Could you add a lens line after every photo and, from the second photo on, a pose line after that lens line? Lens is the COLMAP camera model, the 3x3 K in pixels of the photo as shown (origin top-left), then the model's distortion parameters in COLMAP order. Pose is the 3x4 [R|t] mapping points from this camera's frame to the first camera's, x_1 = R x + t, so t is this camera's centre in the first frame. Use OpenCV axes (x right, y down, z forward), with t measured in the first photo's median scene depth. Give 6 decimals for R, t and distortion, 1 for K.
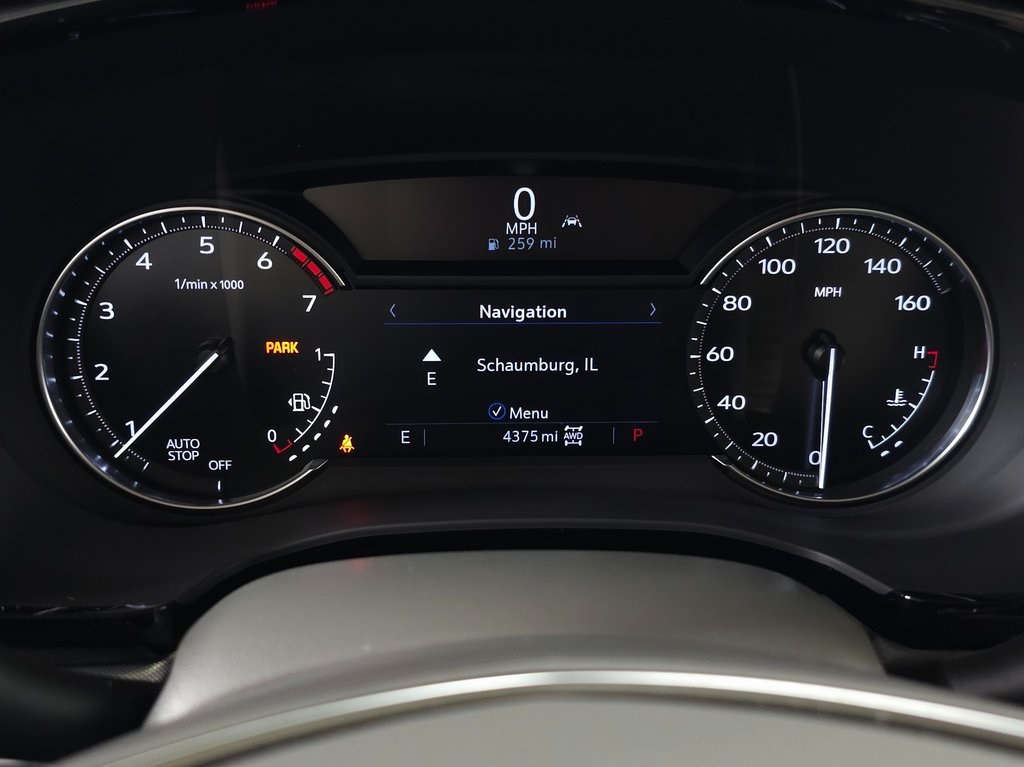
lens RADIAL K [[1218.1, 0, 512.0], [0, 1218.1, 383.5], [0, 0, 1]] dist [0.086821, -0.187734]
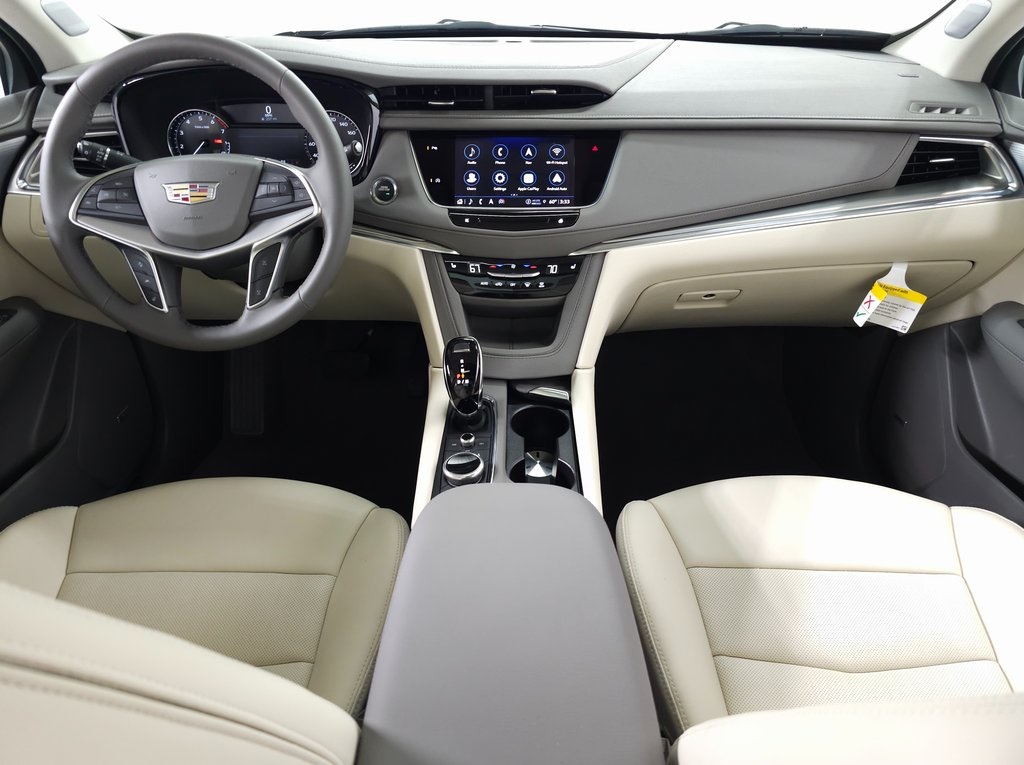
lens RADIAL K [[696.4, 0, 511.2], [0, 696.4, 379.4], [0, 0, 1]] dist [0.052824, -0.051170]
pose [[0.997778, 0.018793, -0.063921, 1.143408], [-0.008930, 0.988458, 0.151231, 0.462281], [0.066025, -0.150324, 0.986430, -1.773163]]
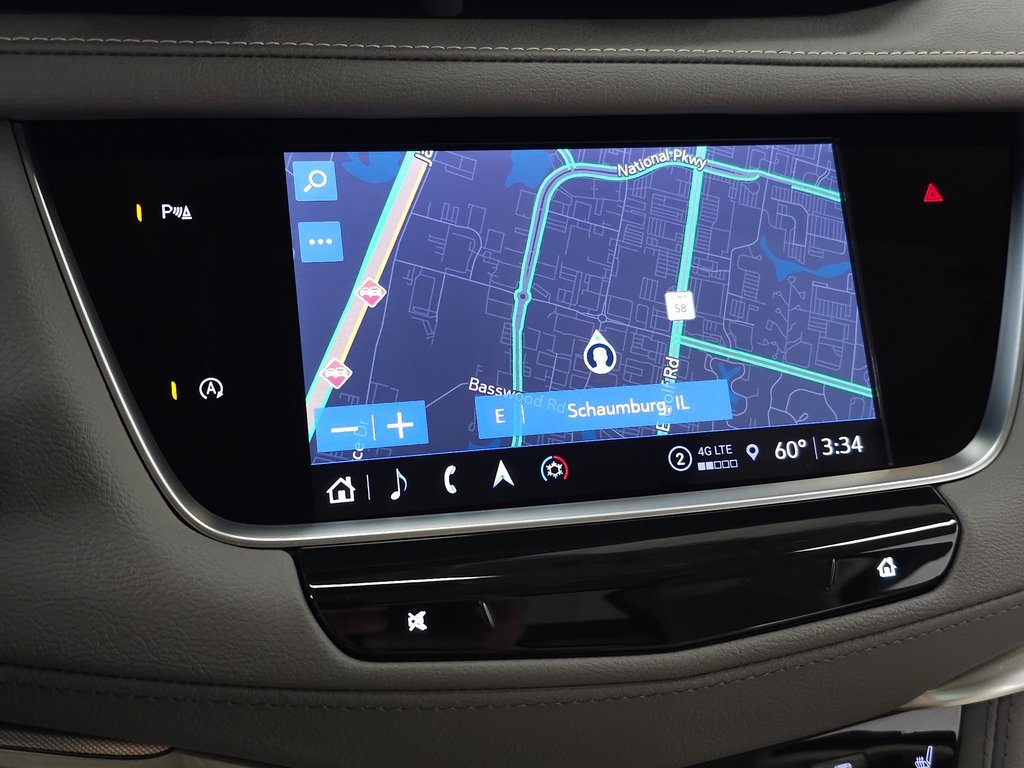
lens RADIAL K [[1222.0, 0, 512.8], [0, 1222.0, 373.9], [0, 0, 1]] dist [0.082596, -0.177795]
pose [[0.972827, -0.056562, 0.224520, 0.713406], [0.042595, 0.996872, 0.066575, 0.079603], [-0.227583, -0.055203, 0.972193, -0.006005]]
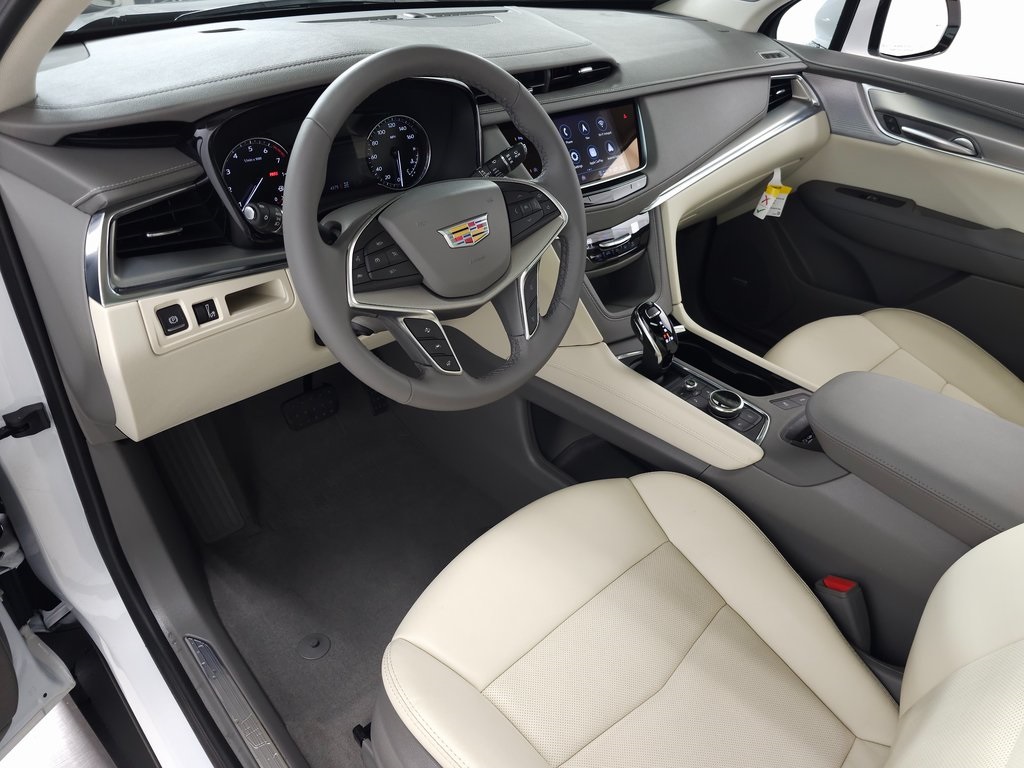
lens RADIAL K [[696.4, 0, 511.2], [0, 696.4, 380.9], [0, 0, 1]] dist [0.052824, -0.051170]
pose [[0.769882, -0.344164, 0.537431, -1.009095], [0.211455, 0.932120, 0.294004, 0.083069], [-0.602136, -0.112706, 0.790398, -1.230851]]
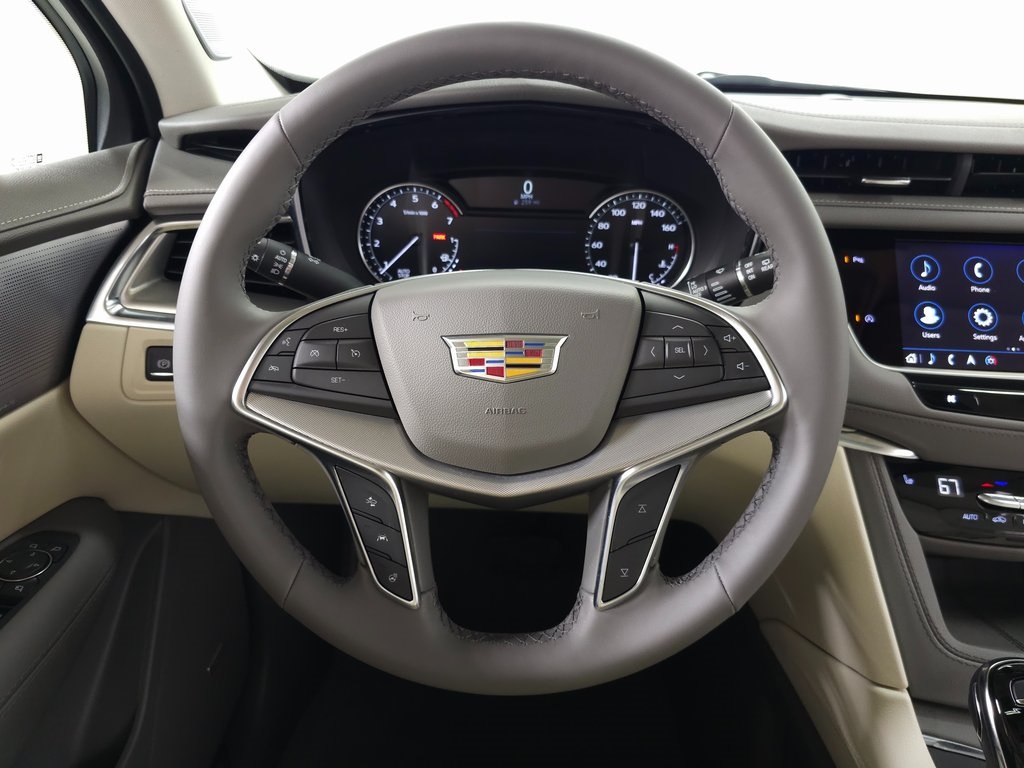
lens RADIAL K [[702.2, 0, 504.8], [0, 702.2, 379.1], [0, 0, 1]] dist [0.034213, -0.048979]
pose [[0.995414, 0.044696, -0.084572, 0.113393], [-0.041575, 0.998401, 0.038311, 0.229113], [0.086150, -0.034619, 0.995681, -0.613059]]
